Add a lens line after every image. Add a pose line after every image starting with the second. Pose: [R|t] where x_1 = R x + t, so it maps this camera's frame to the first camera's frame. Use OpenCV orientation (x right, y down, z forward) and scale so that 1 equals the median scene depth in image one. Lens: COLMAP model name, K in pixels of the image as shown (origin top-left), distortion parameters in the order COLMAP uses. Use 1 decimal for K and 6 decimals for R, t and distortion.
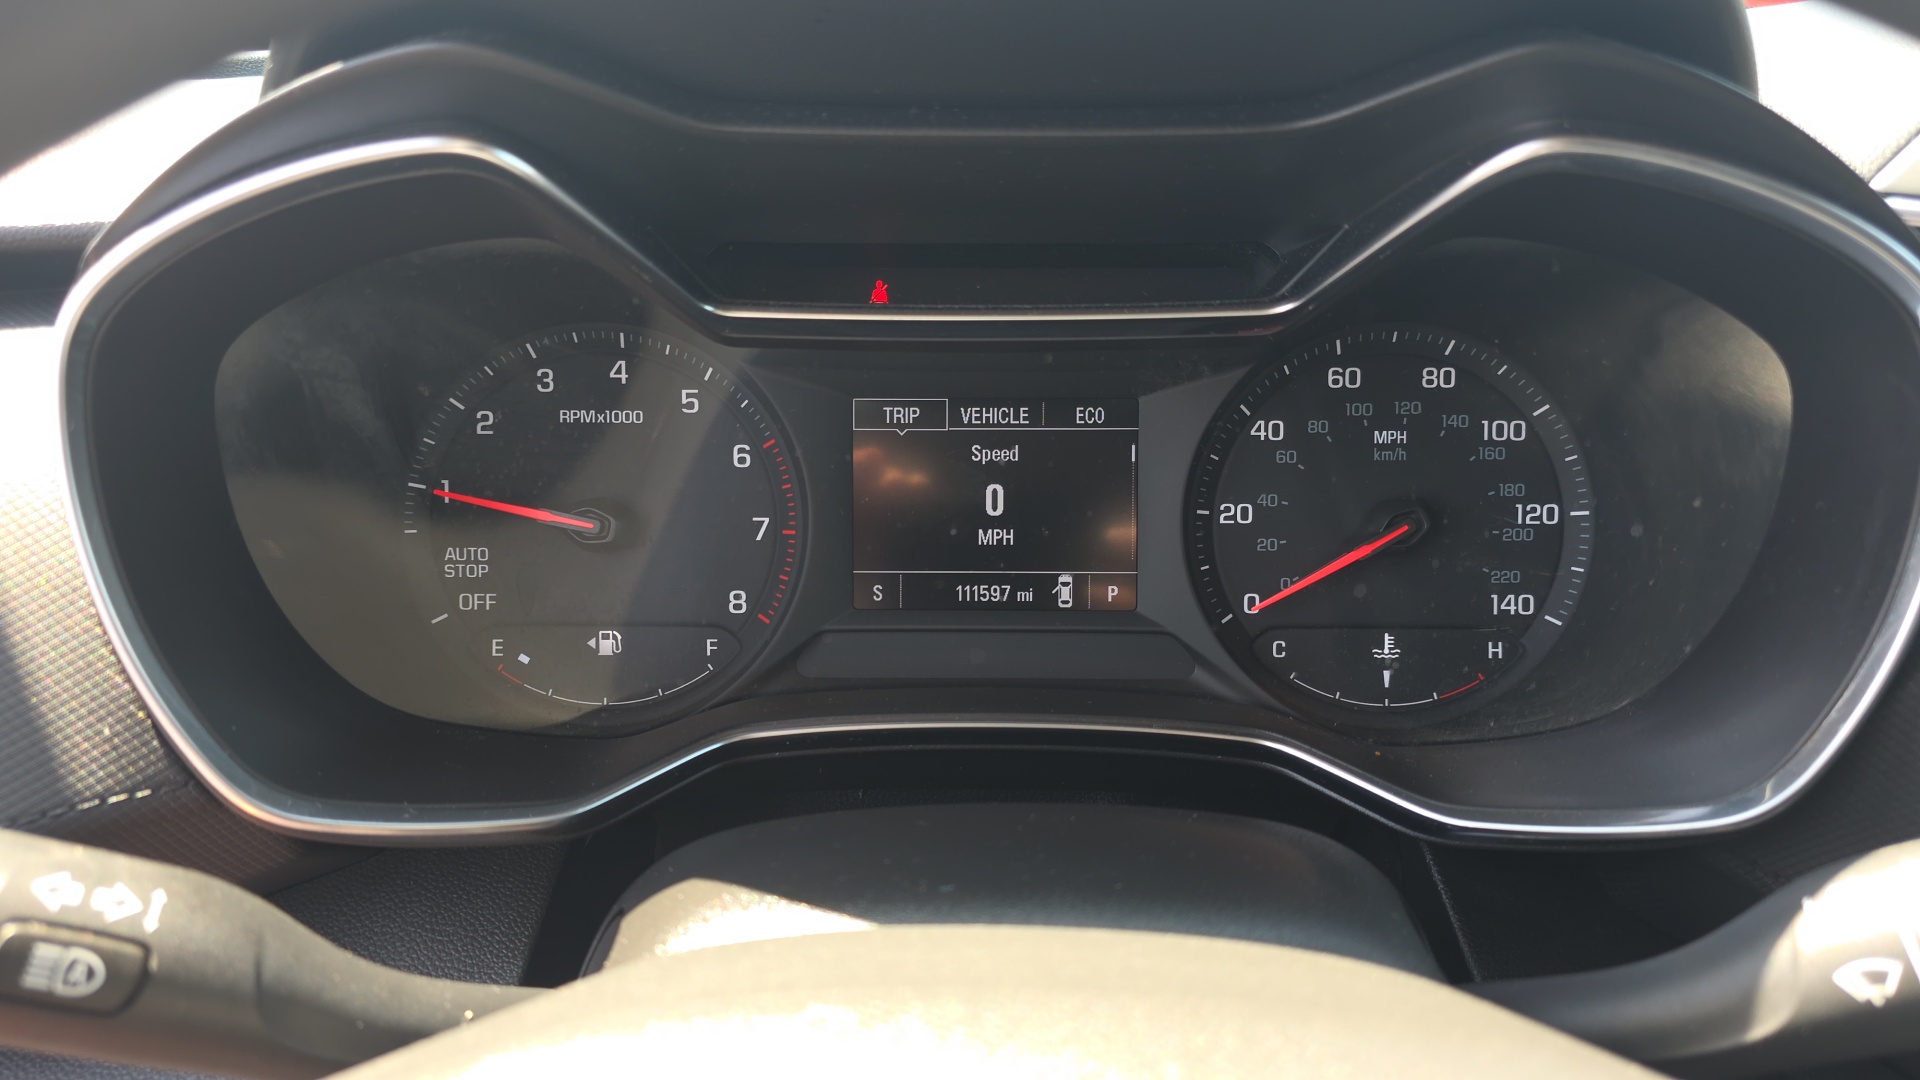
lens RADIAL K [[1318.8, 0, 947.0], [0, 1318.8, 542.6], [0, 0, 1]] dist [0.044243, -0.051813]
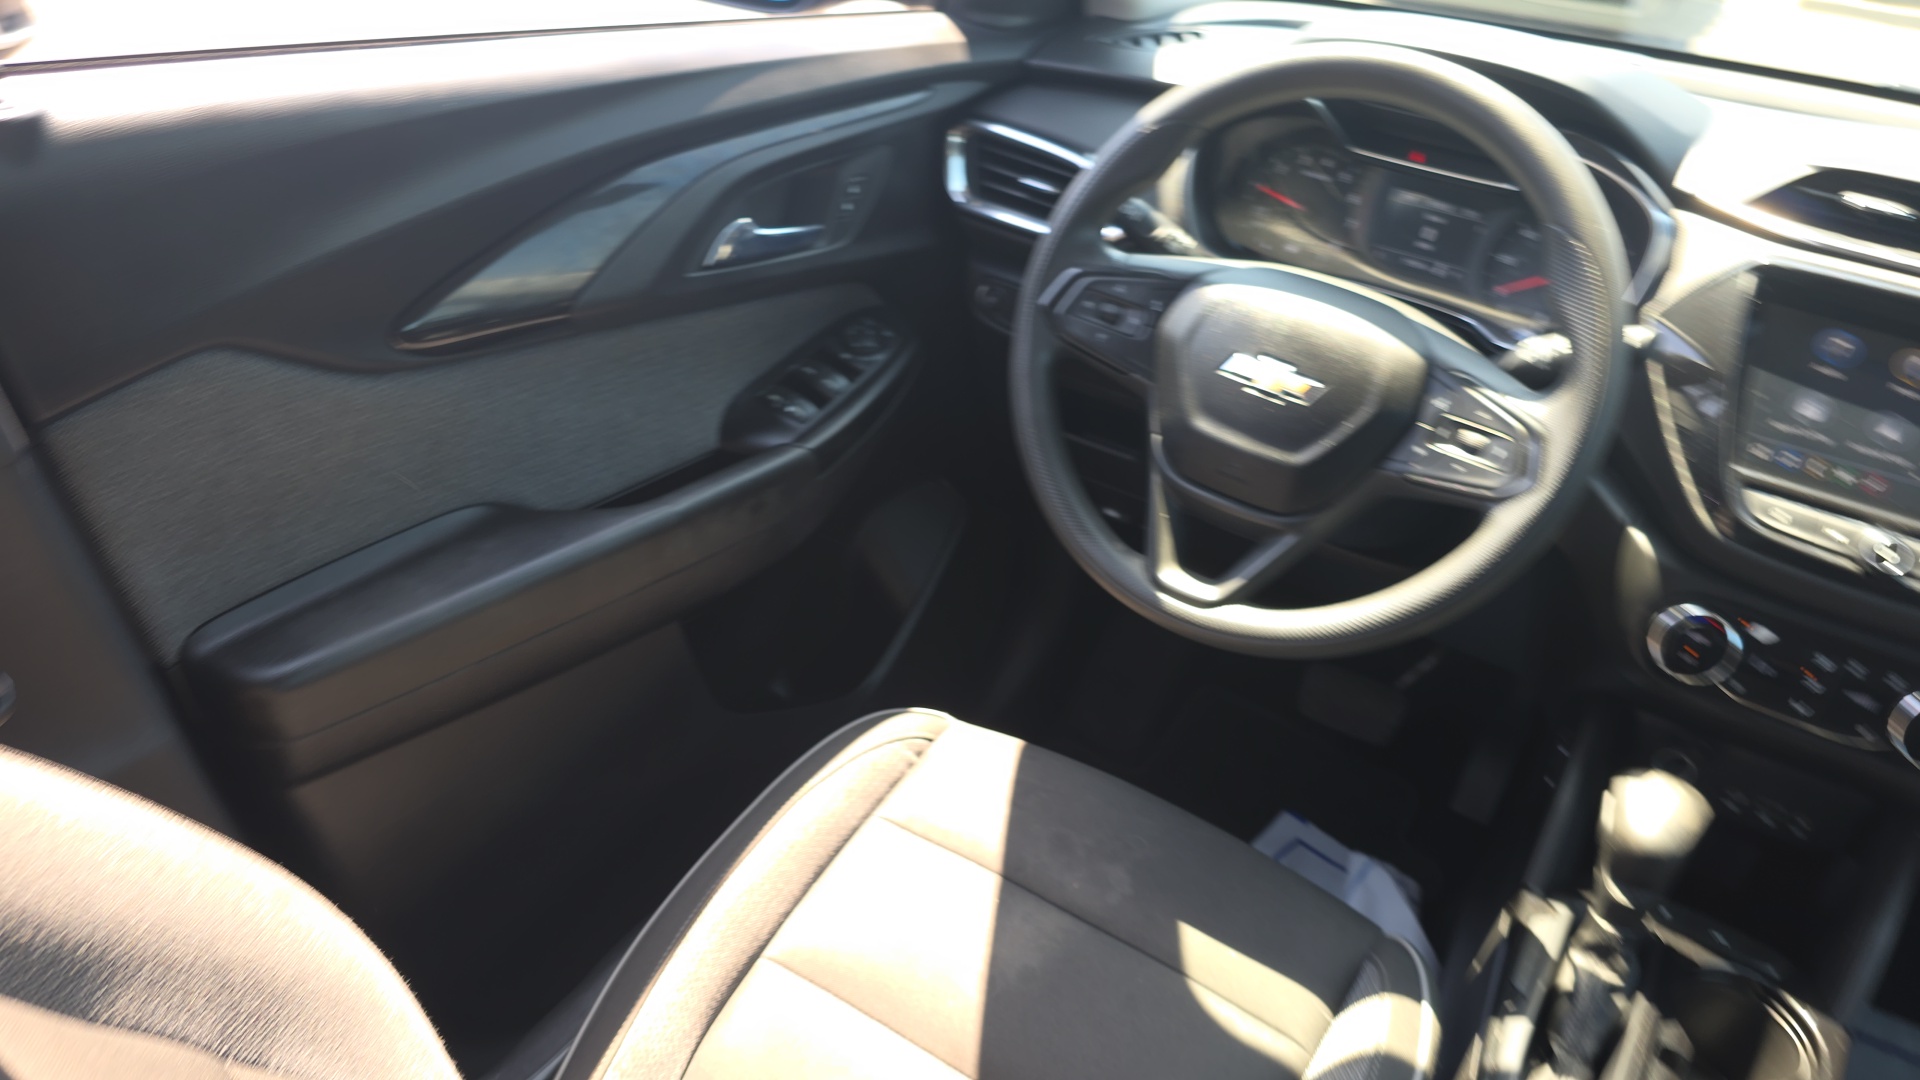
lens RADIAL K [[1346.7, 0, 961.4], [0, 1346.7, 597.4], [0, 0, 1]] dist [0.058178, -0.053778]
pose [[0.830010, 0.373110, -0.414575, 0.749165], [-0.299893, 0.925256, 0.232305, 0.335919], [0.470263, -0.068487, 0.879865, -2.296479]]
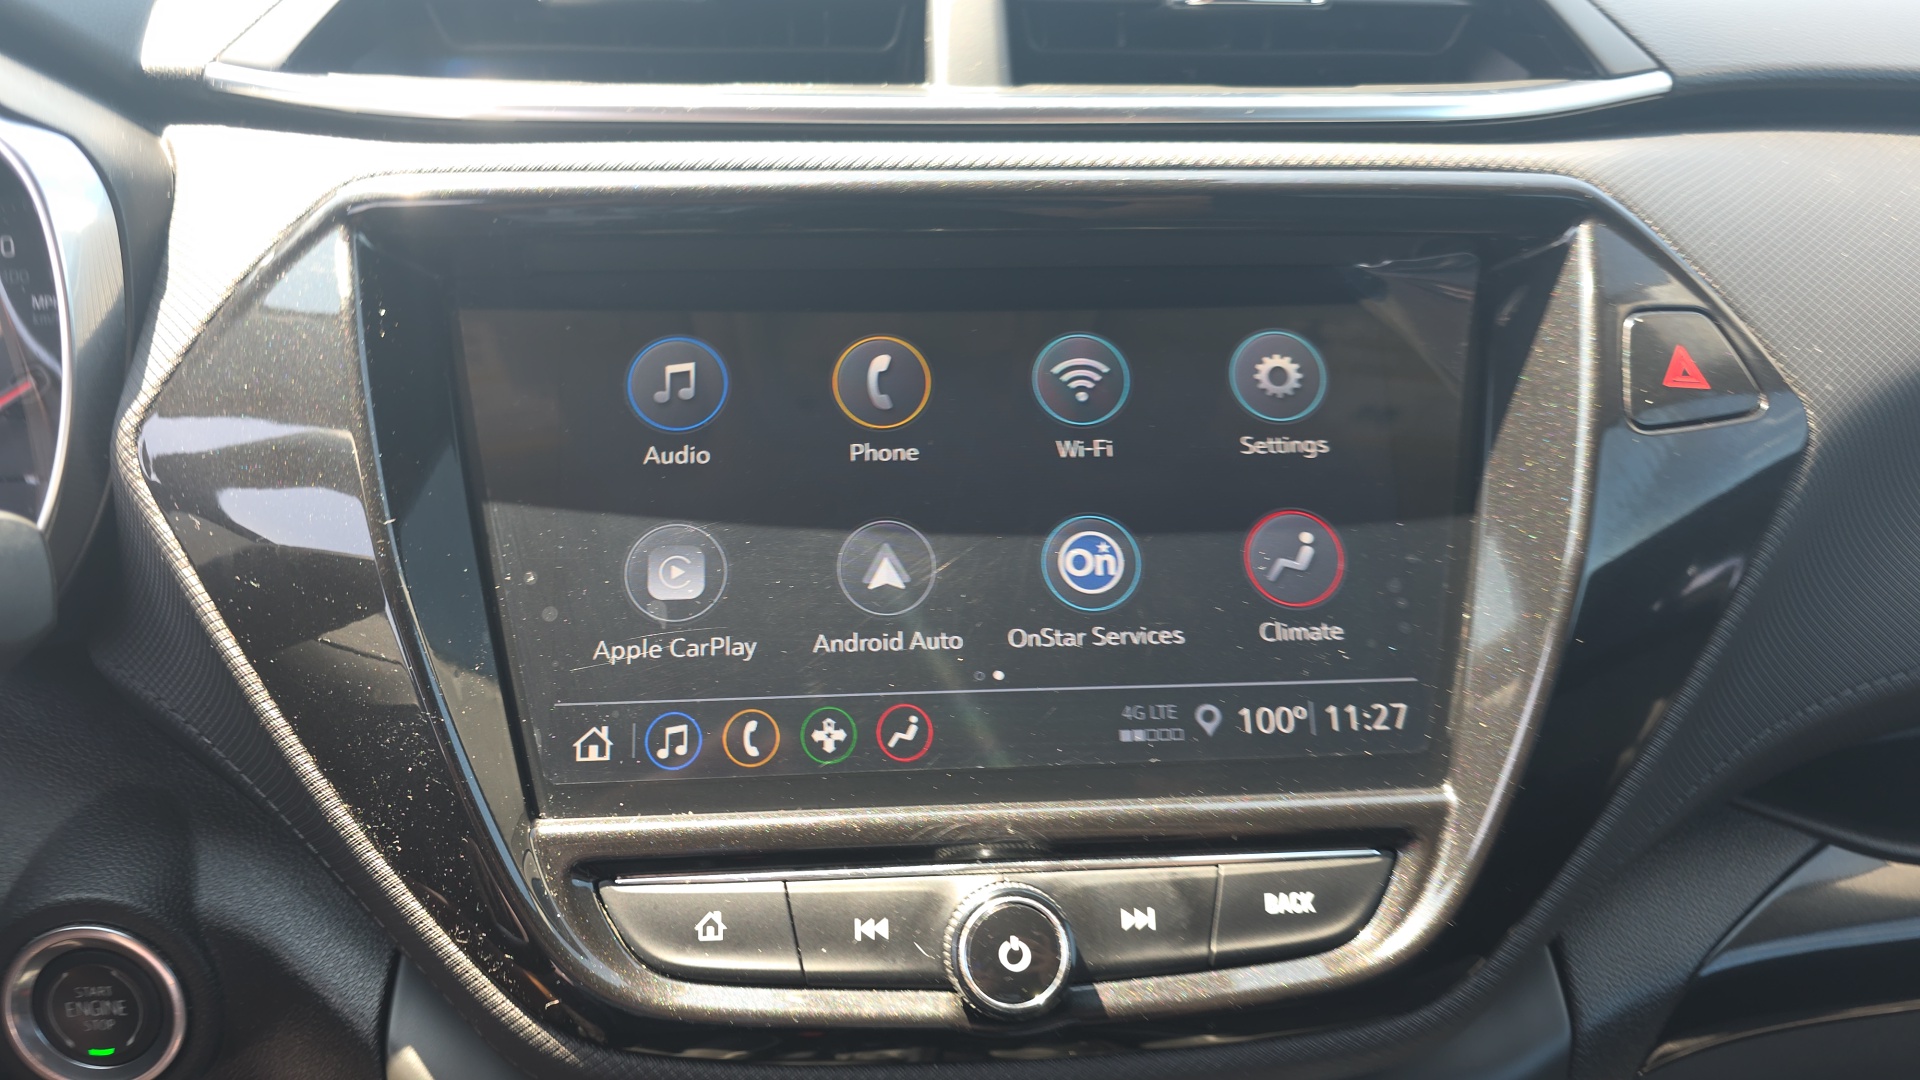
lens RADIAL K [[1325.9, 0, 956.4], [0, 1325.9, 550.6], [0, 0, 1]] dist [0.050583, -0.068435]
pose [[0.997687, -0.015578, 0.066159, 0.995130], [0.012136, 0.998567, 0.052114, 0.073335], [-0.066876, -0.051190, 0.996447, -0.139835]]
